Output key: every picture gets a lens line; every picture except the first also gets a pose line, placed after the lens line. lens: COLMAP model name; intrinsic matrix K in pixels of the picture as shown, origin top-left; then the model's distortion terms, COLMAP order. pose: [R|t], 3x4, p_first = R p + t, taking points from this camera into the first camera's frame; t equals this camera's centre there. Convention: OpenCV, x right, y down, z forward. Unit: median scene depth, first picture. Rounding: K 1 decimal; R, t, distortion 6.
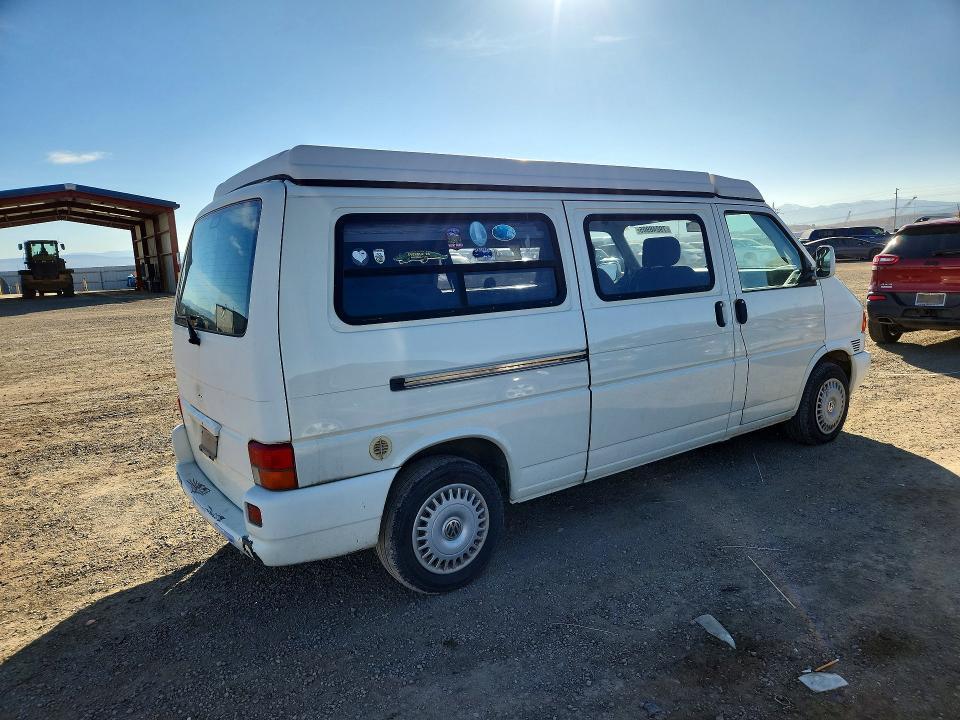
lens RADIAL K [[669.2, 0, 480.0], [0, 669.2, 360.0], [0, 0, 1]] dist [0.061527, -0.058252]
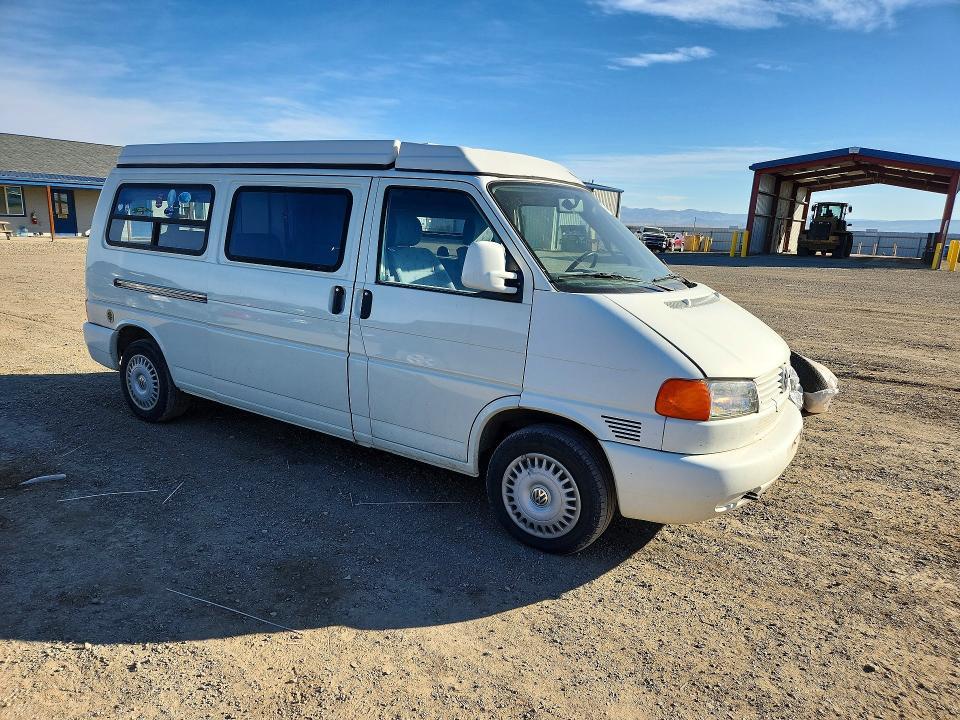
lens RADIAL K [[669.2, 0, 480.0], [0, 669.2, 360.0], [0, 0, 1]] dist [0.061527, -0.058252]
pose [[0.348286, 0.250240, -0.903370, 1.092531], [-0.201988, 0.961105, 0.188358, -0.173228], [0.915368, 0.116868, 0.385285, 0.719032]]
